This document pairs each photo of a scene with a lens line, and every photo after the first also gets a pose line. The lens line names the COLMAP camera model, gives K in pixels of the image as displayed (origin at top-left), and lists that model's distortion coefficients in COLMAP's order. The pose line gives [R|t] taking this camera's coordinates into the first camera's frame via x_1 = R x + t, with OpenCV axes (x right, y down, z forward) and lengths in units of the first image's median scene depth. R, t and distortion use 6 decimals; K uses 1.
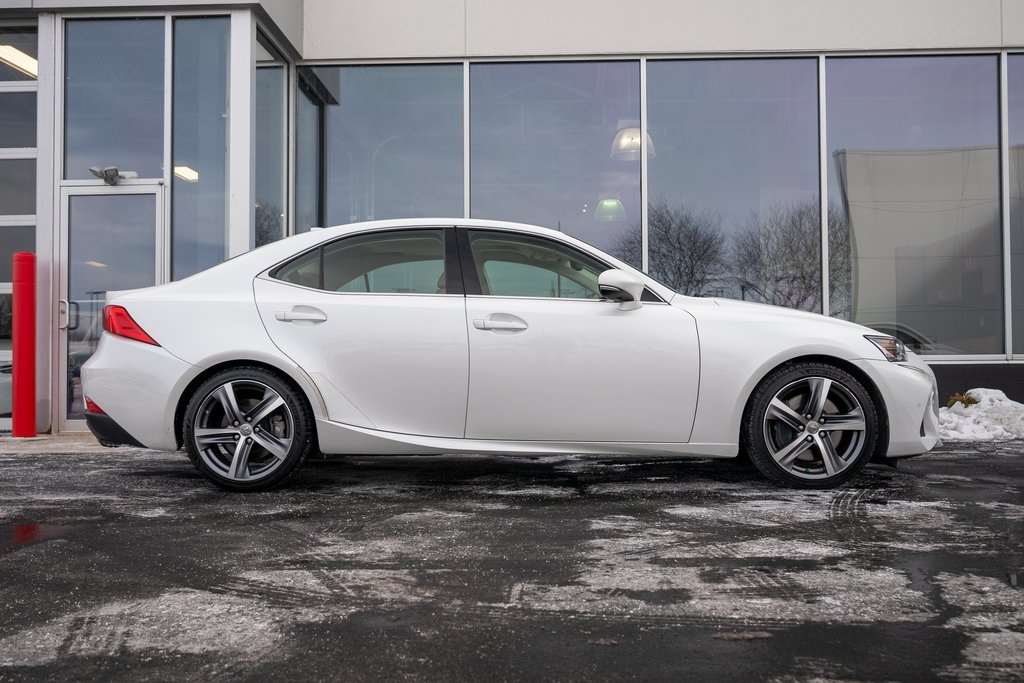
lens RADIAL K [[1012.2, 0, 516.9], [0, 1012.2, 339.3], [0, 0, 1]] dist [-0.025146, 0.000000]
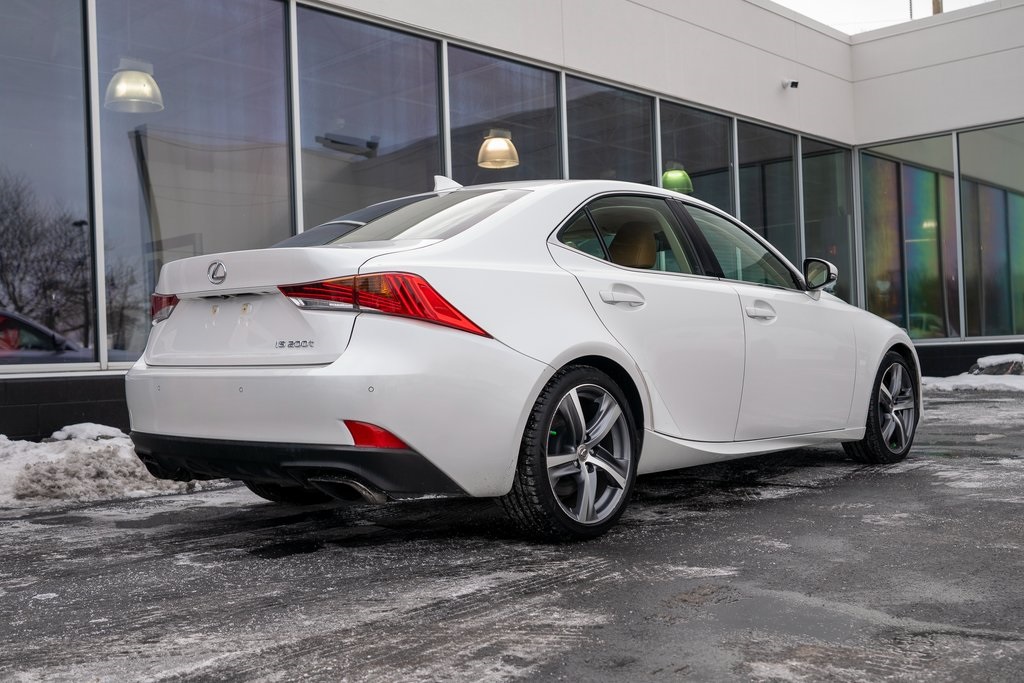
lens RADIAL K [[1115.3, 0, 506.8], [0, 1115.3, 342.7], [0, 0, 1]] dist [-0.011435, 0.000000]
pose [[0.637752, -0.006986, 0.770210, -0.920550], [0.008256, 0.999963, 0.002233, 0.008724], [-0.770198, 0.004935, 0.637786, 0.537070]]
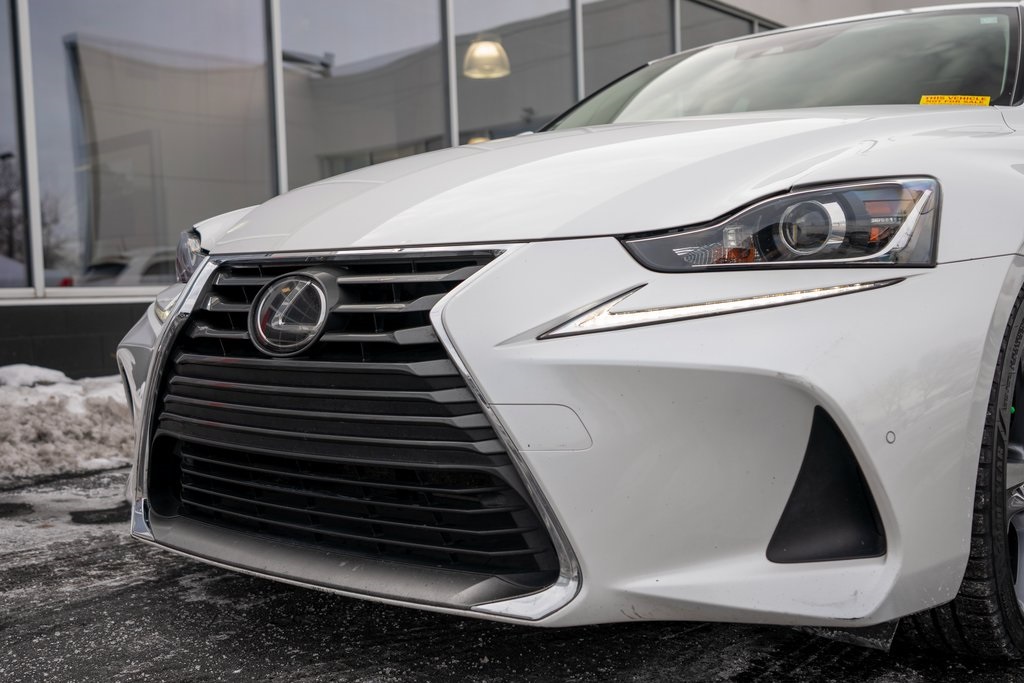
lens RADIAL K [[1115.3, 0, 510.0], [0, 1115.3, 345.3], [0, 0, 1]] dist [-0.011435, 0.000000]
pose [[0.591605, -0.049824, 0.804687, -0.766333], [0.005921, 0.998330, 0.057460, 0.030342], [-0.806207, -0.029229, 0.590912, 0.815864]]
